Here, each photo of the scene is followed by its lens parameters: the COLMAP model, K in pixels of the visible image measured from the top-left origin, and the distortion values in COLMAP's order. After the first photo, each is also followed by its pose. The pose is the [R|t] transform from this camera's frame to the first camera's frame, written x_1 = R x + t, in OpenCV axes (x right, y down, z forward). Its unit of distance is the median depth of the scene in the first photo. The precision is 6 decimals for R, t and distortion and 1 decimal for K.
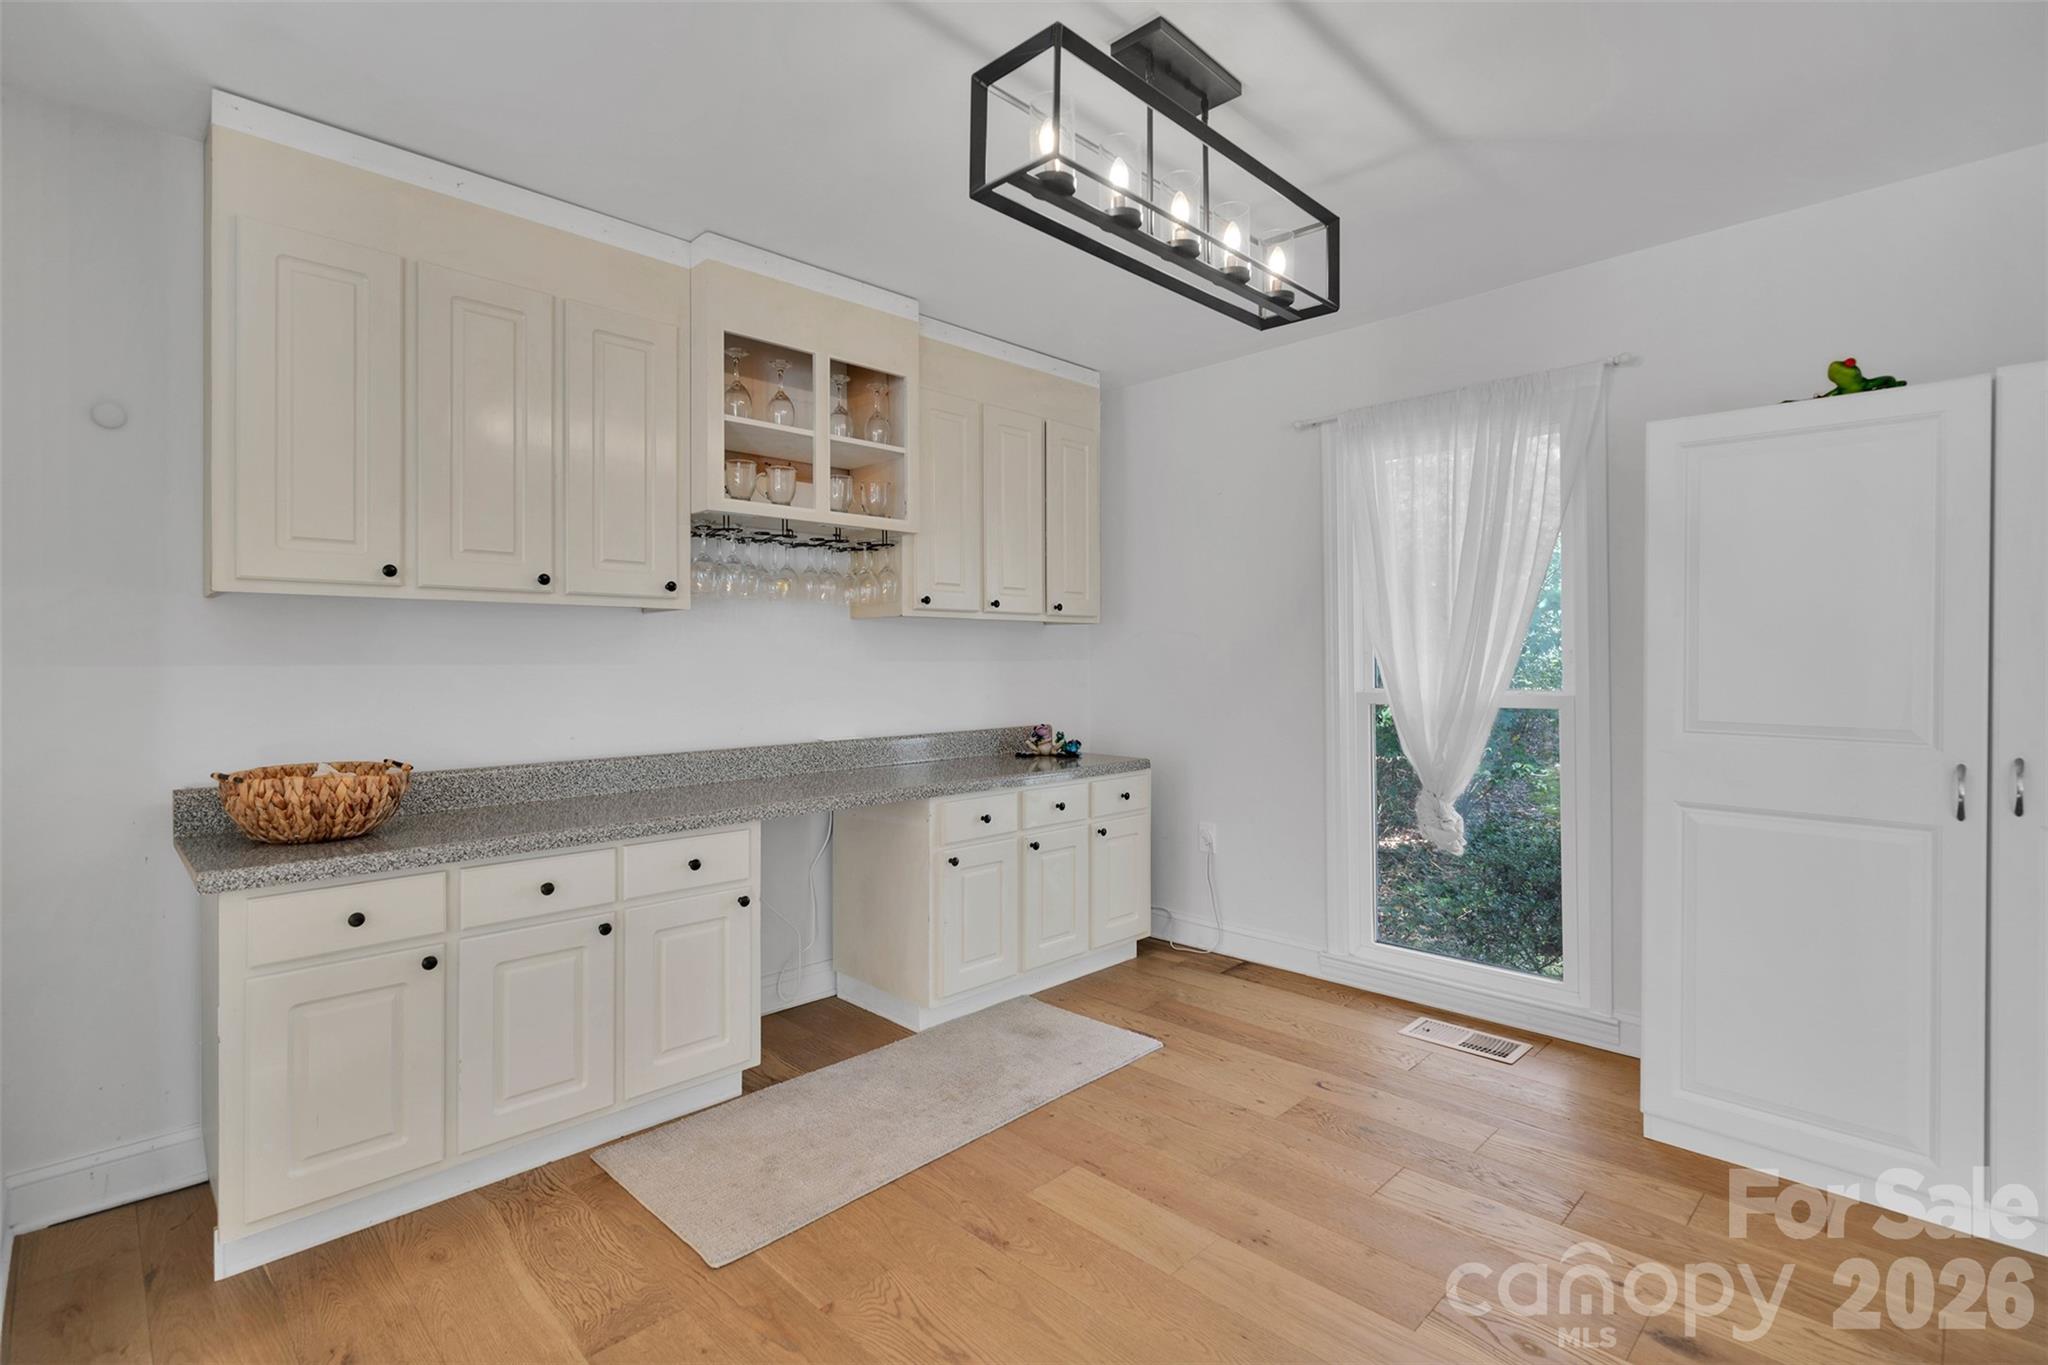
lens RADIAL K [[942.9, 0, 1017.5], [0, 942.9, 662.4], [0, 0, 1]] dist [0.003168, 0.002318]
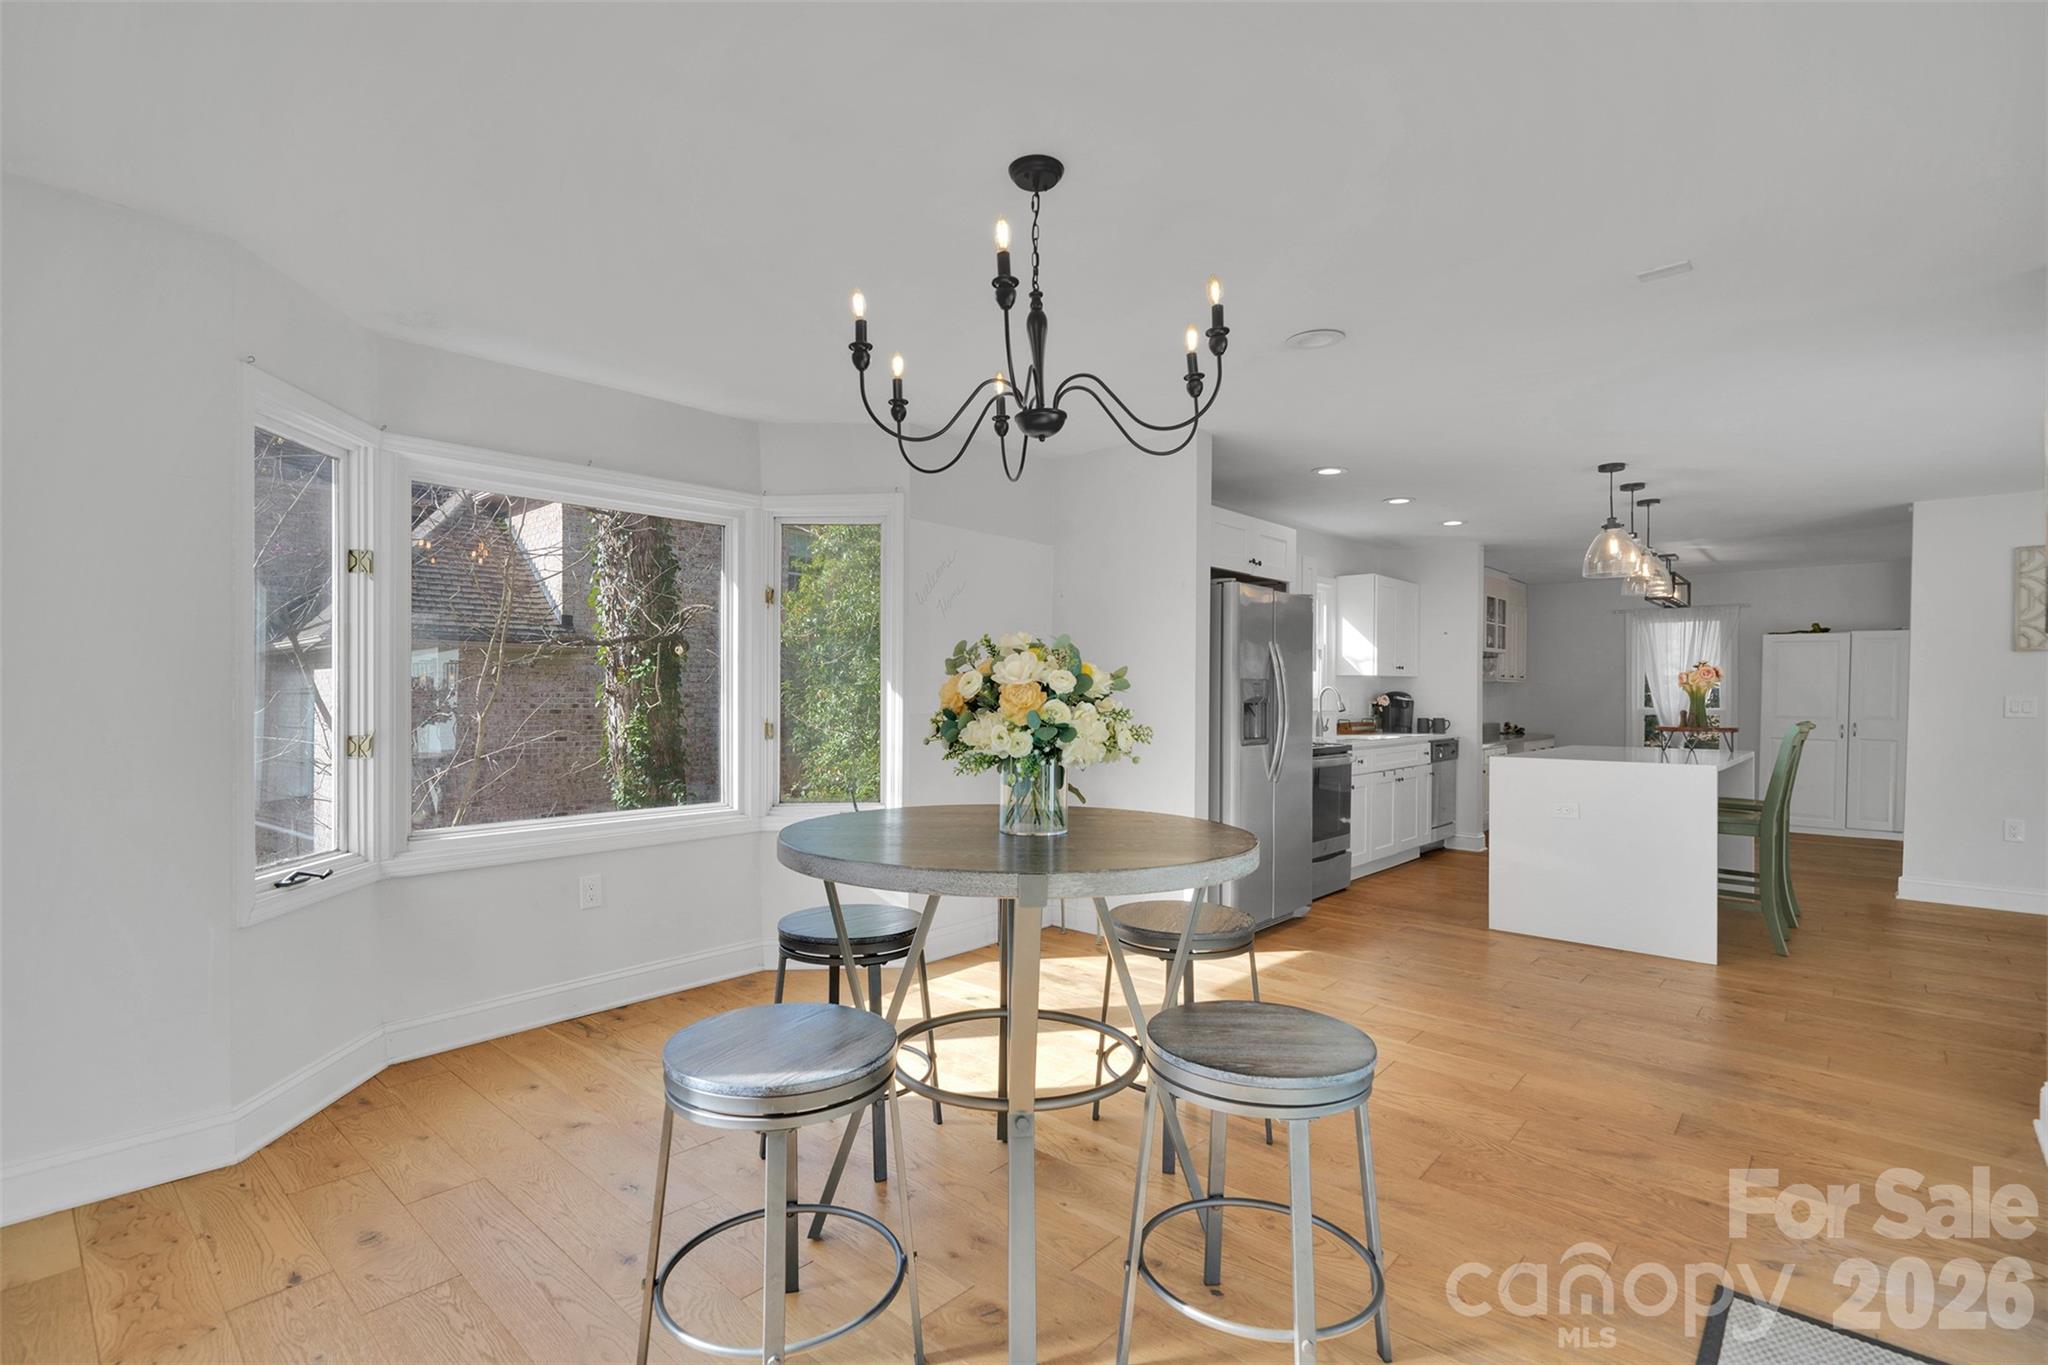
lens RADIAL K [[942.9, 0, 1023.9], [0, 942.9, 692.0], [0, 0, 1]] dist [0.003168, 0.002318]
pose [[0.997576, 0.006961, 0.069242, -2.032941], [-0.006907, 0.999976, -0.001024, -0.004642], [-0.069248, 0.000543, 0.997599, -2.044738]]
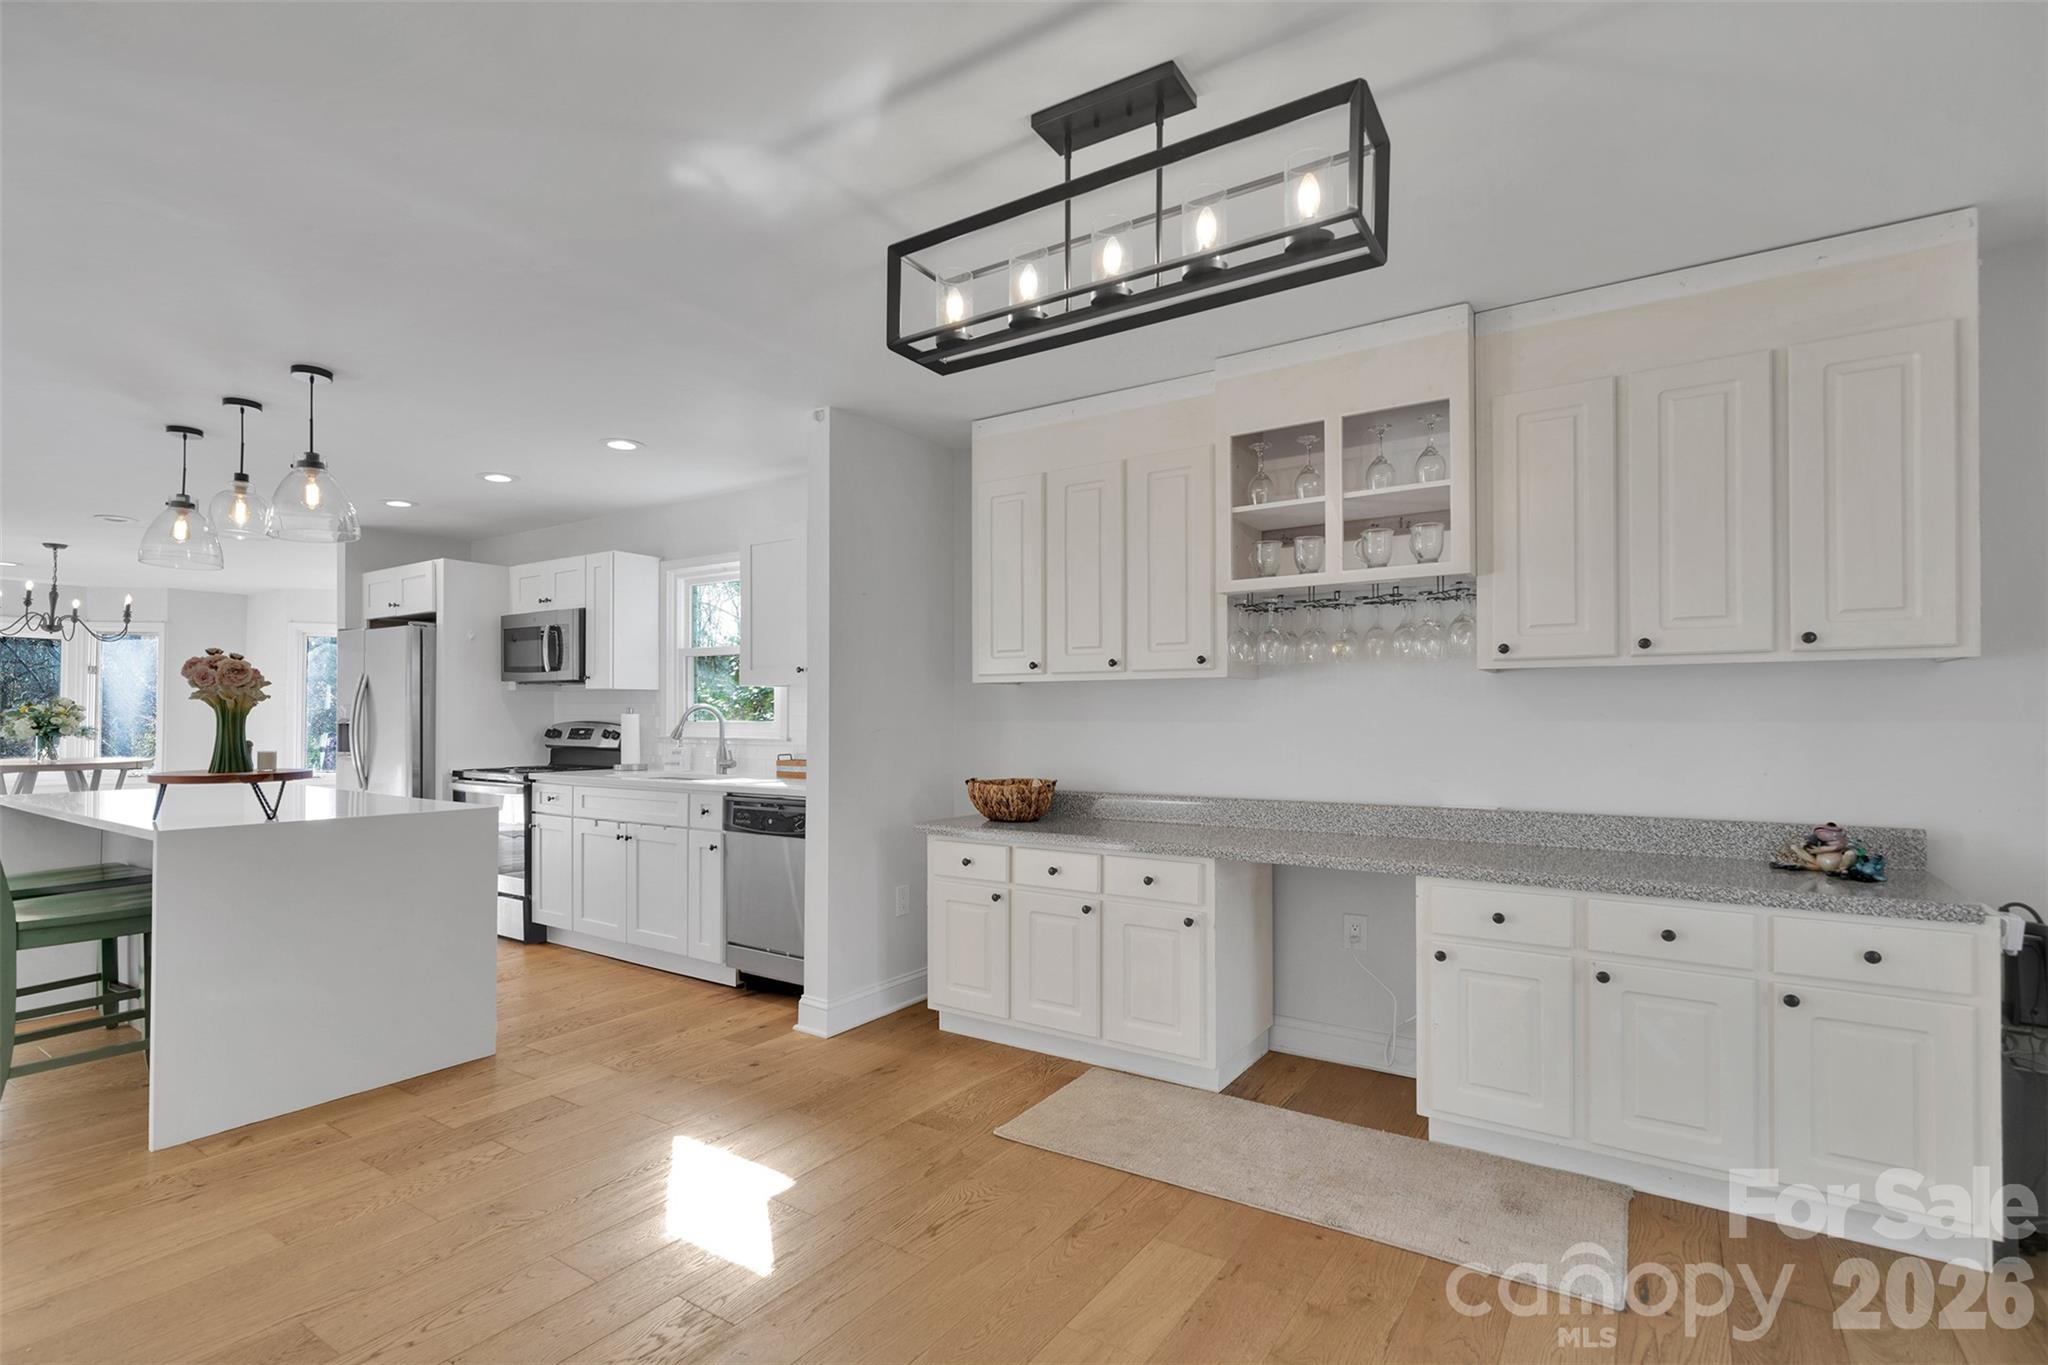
lens RADIAL K [[942.9, 0, 1012.6], [0, 942.9, 711.2], [0, 0, 1]] dist [0.003168, 0.002318]
pose [[0.221125, -0.004912, -0.975233, 0.721466], [-0.001767, 0.999984, -0.005437, -0.005772], [0.975244, 0.002926, 0.221113, 0.451772]]
